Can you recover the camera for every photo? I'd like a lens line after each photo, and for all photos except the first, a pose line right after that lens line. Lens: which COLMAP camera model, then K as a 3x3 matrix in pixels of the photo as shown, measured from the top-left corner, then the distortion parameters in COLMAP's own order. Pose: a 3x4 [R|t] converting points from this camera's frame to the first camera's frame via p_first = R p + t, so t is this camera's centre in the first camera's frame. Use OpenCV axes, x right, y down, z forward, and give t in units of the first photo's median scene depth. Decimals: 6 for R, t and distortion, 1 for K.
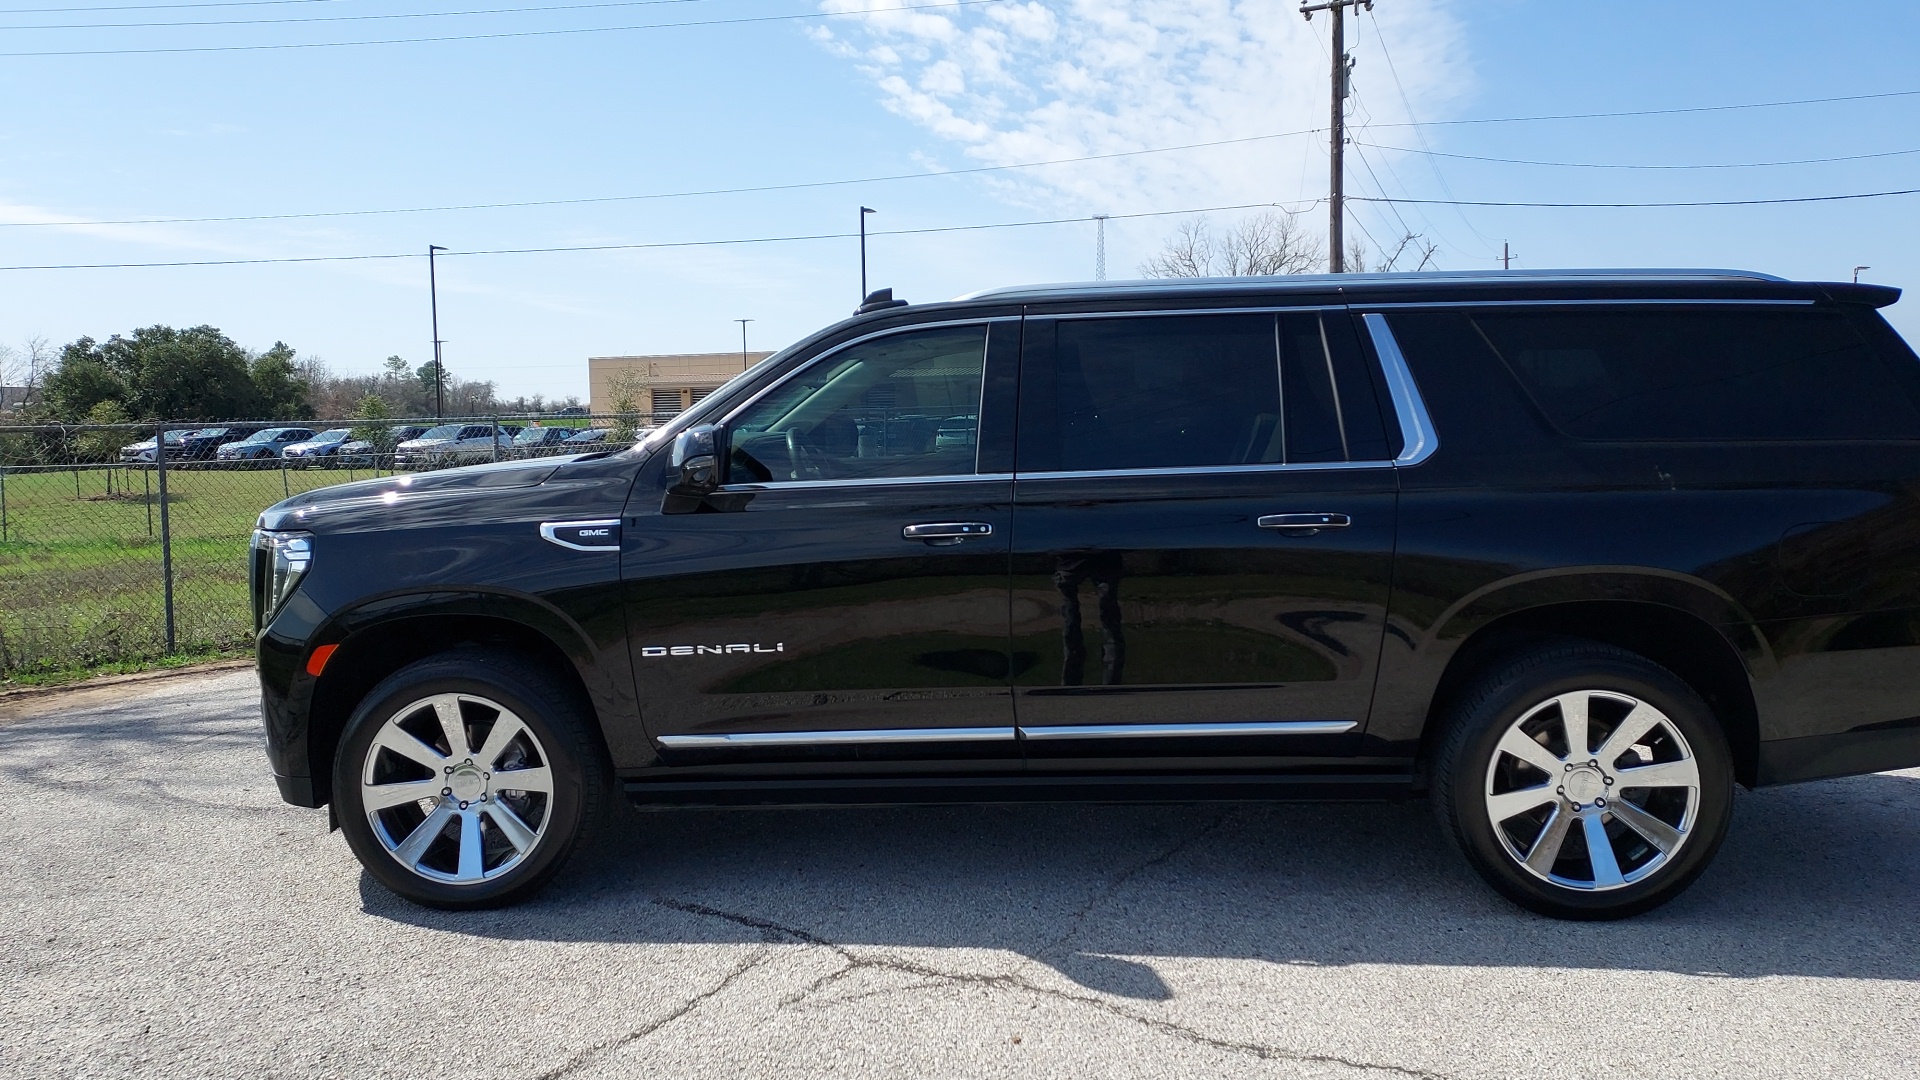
lens RADIAL K [[1384.7, 0, 960.0], [0, 1384.7, 540.0], [0, 0, 1]] dist [0.076302, -0.062428]
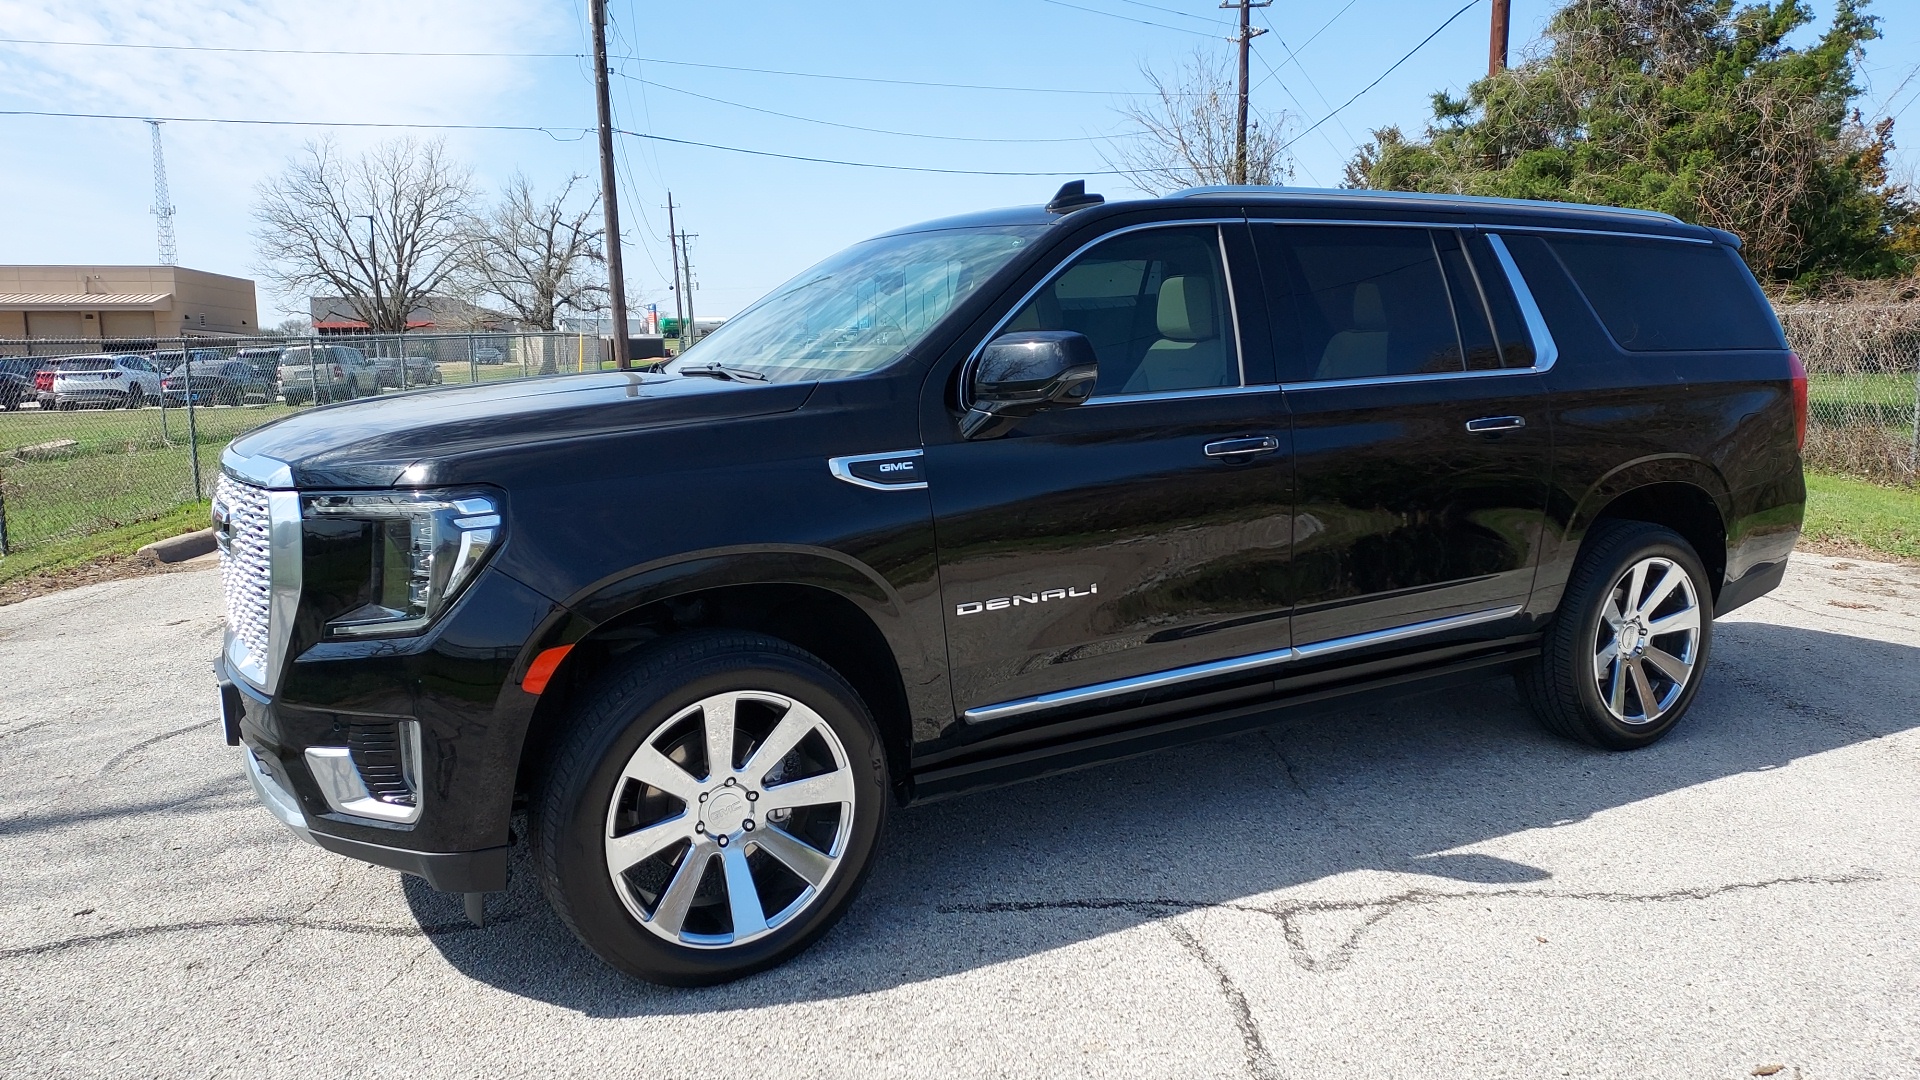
lens RADIAL K [[1387.6, 0, 996.6], [0, 1387.6, 546.4], [0, 0, 1]] dist [0.059702, 0.001987]
pose [[0.820524, -0.077044, 0.566397, -0.668228], [0.051901, 0.996824, 0.060405, -0.004926], [-0.569252, -0.020167, 0.821916, 0.318464]]
